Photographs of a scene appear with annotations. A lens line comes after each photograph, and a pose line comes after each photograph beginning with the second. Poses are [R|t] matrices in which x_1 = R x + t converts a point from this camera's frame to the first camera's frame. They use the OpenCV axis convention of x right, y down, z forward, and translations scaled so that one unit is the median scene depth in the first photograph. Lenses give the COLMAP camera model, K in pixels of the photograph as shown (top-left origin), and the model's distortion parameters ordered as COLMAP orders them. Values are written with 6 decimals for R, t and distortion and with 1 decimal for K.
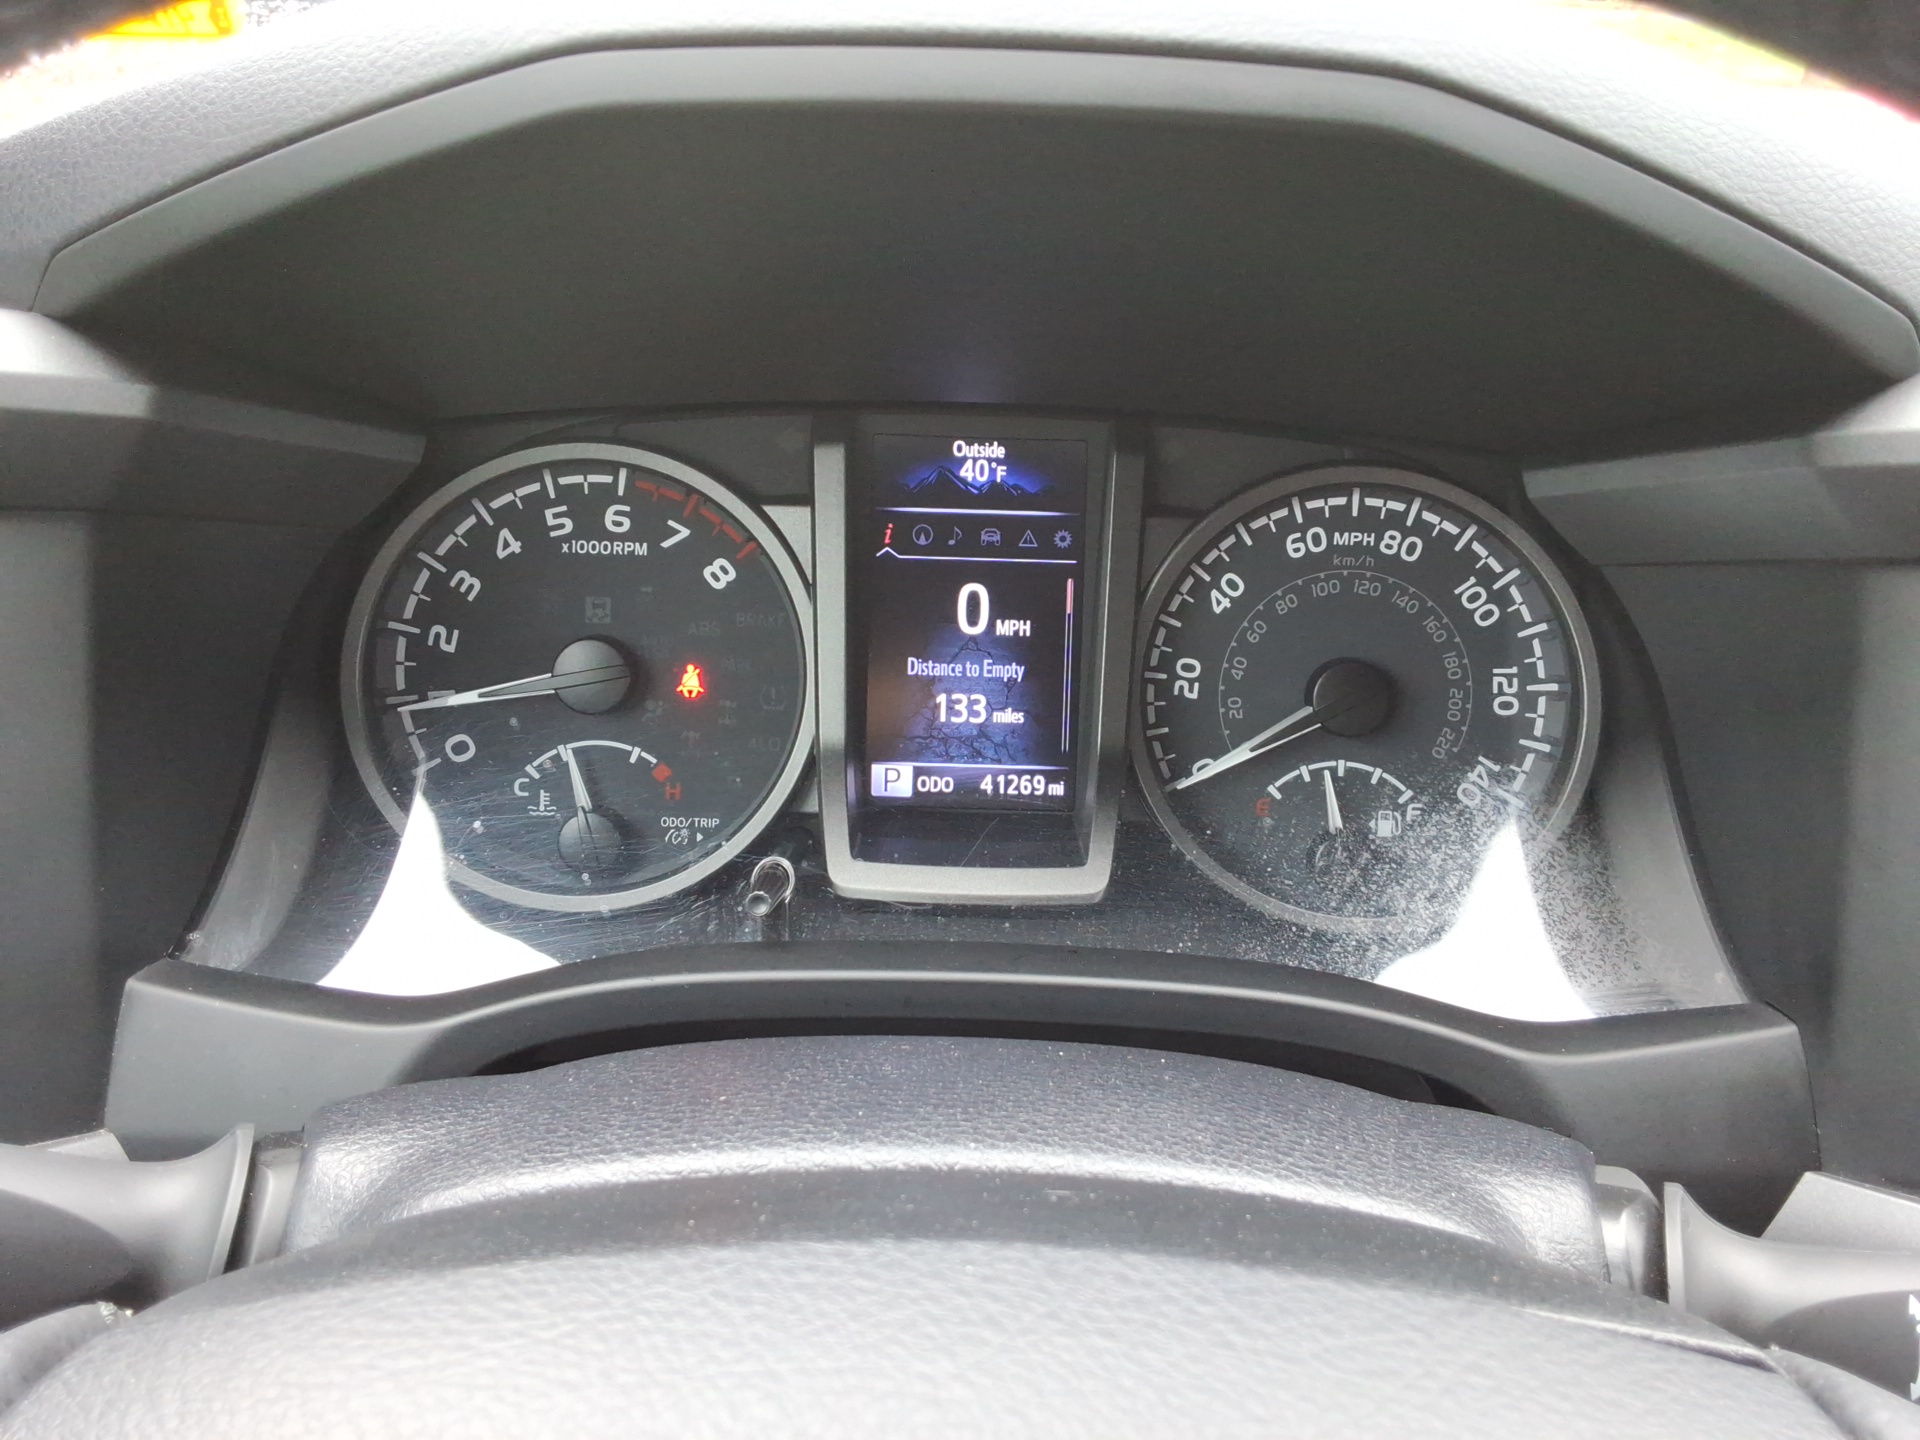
lens RADIAL K [[1528.0, 0, 963.9], [0, 1528.0, 731.1], [0, 0, 1]] dist [0.099219, -0.001240]
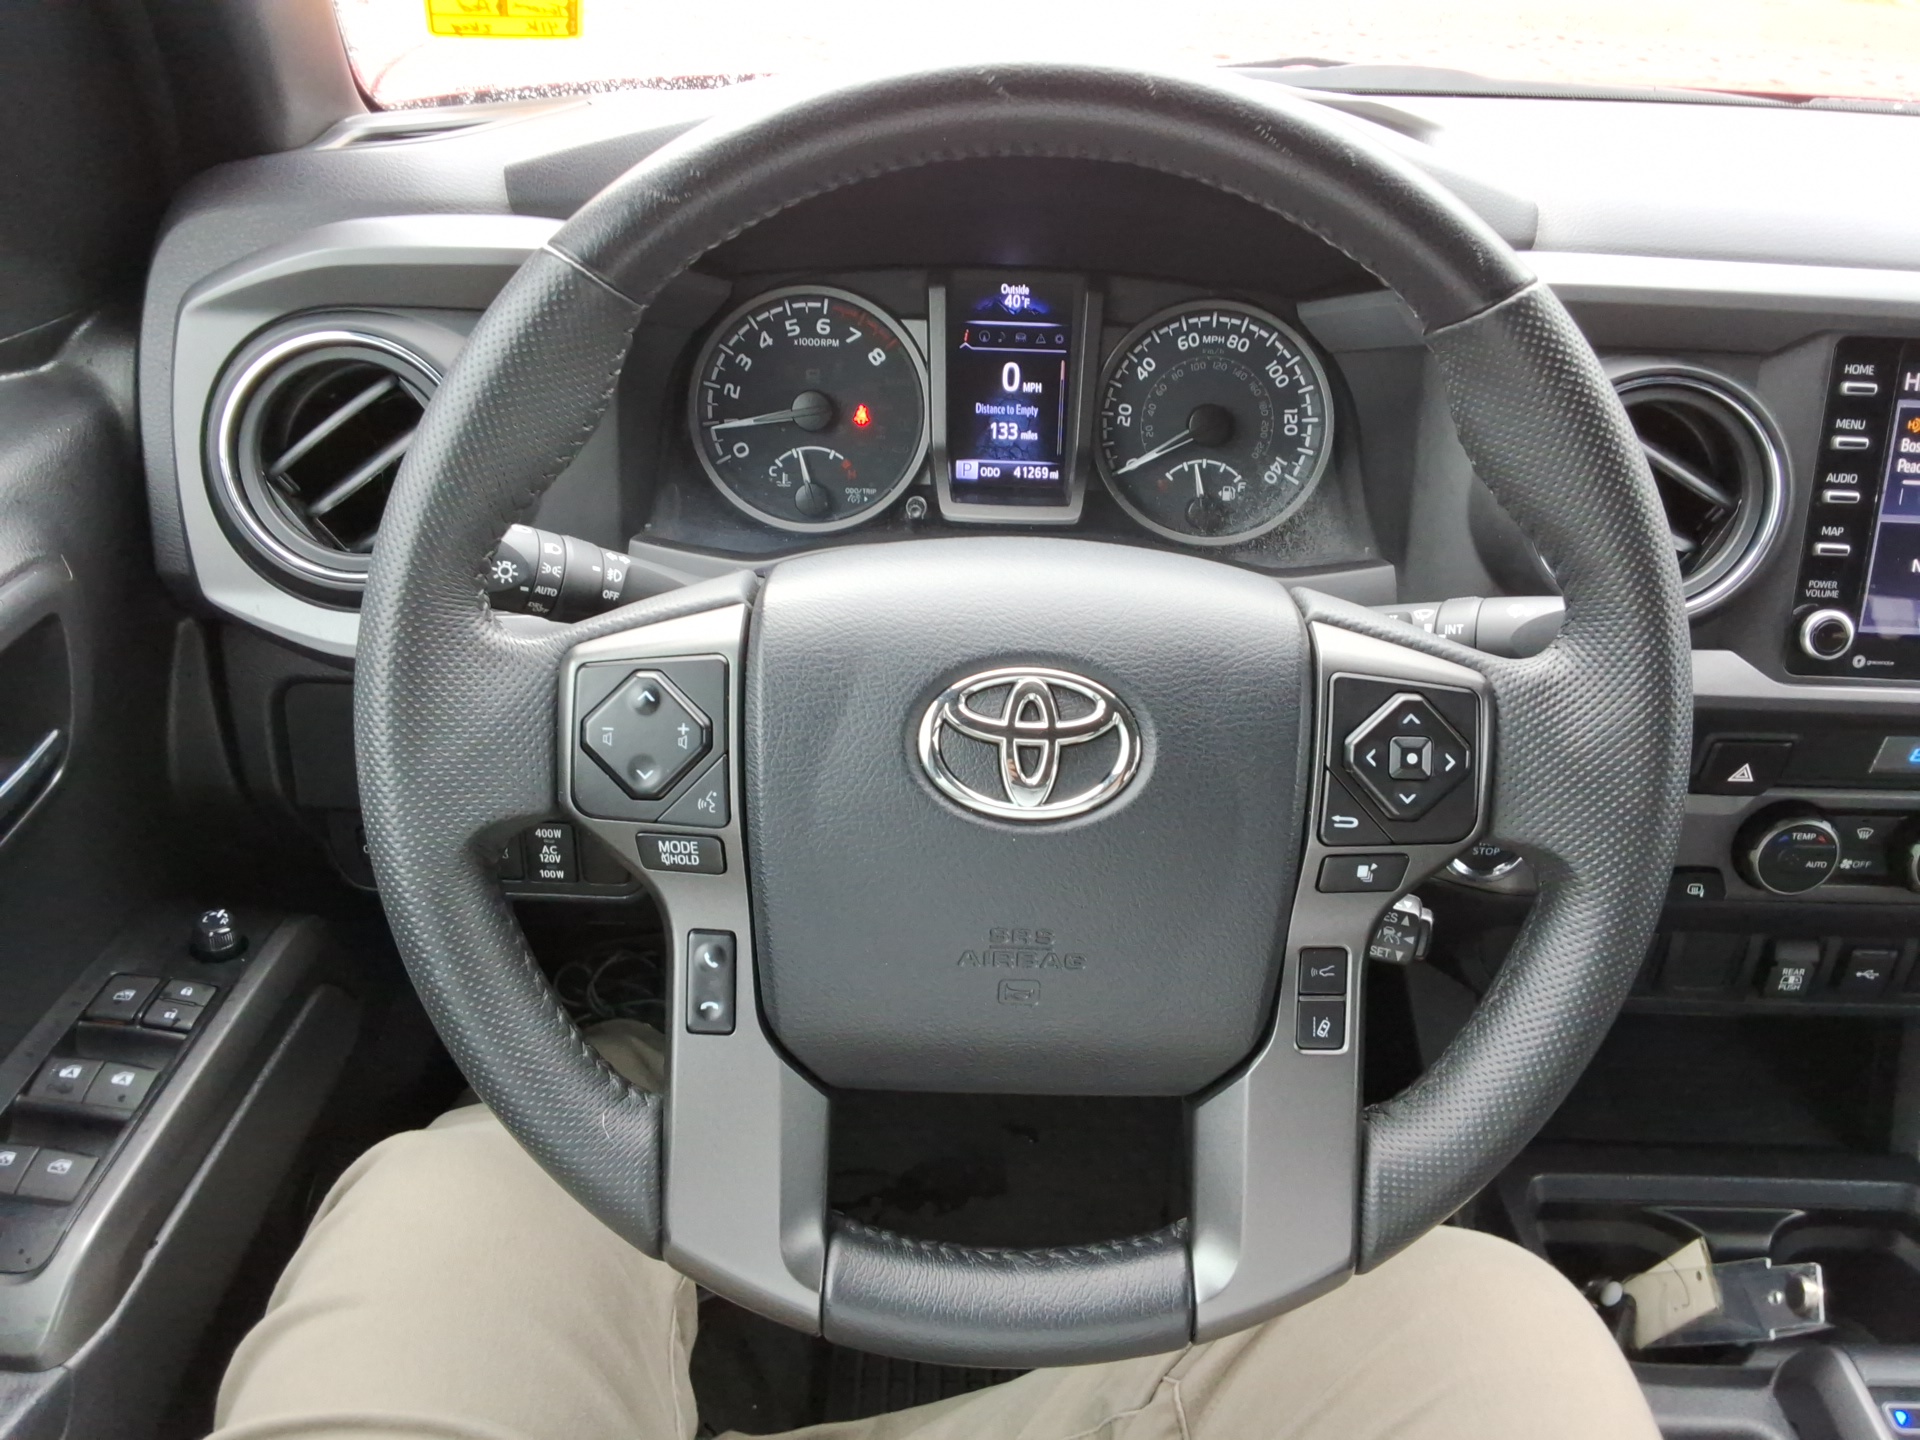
lens RADIAL K [[1497.5, 0, 969.3], [0, 1497.5, 696.8], [0, 0, 1]] dist [0.128061, -0.204820]
pose [[0.999969, 0.004779, 0.006258, -0.055205], [-0.005441, 0.993865, 0.110462, 0.107046], [-0.005692, -0.110492, 0.993861, -0.883800]]
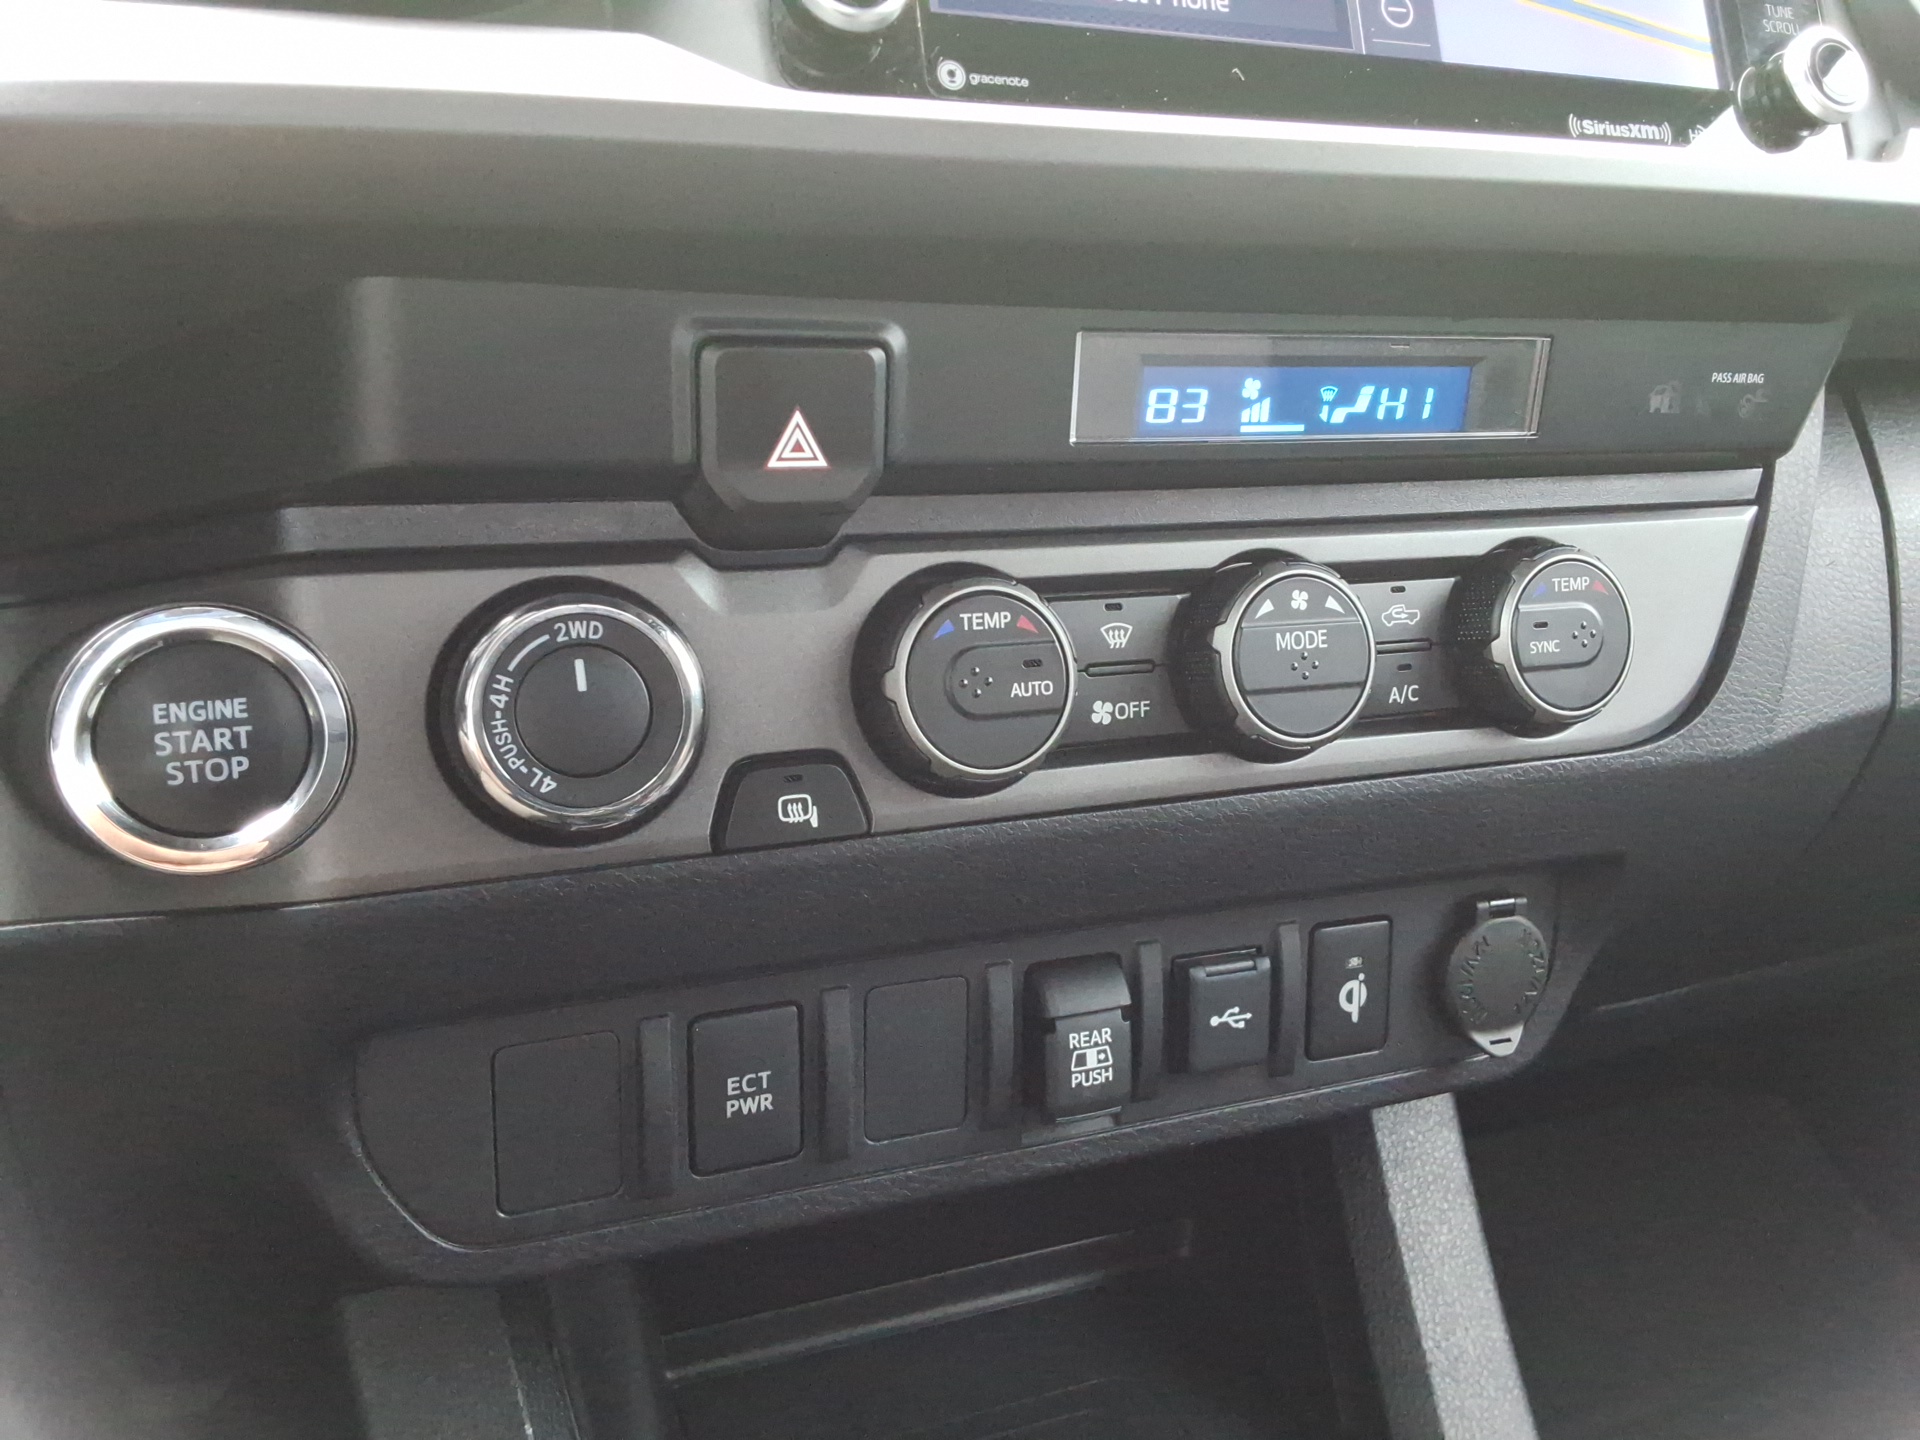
lens RADIAL K [[1528.0, 0, 963.9], [0, 1528.0, 731.1], [0, 0, 1]] dist [0.099219, -0.001240]
pose [[0.912503, -0.096255, 0.397584, 0.587977], [0.189170, 0.961048, -0.201498, 0.647408], [-0.362702, 0.259079, 0.895168, 0.159888]]
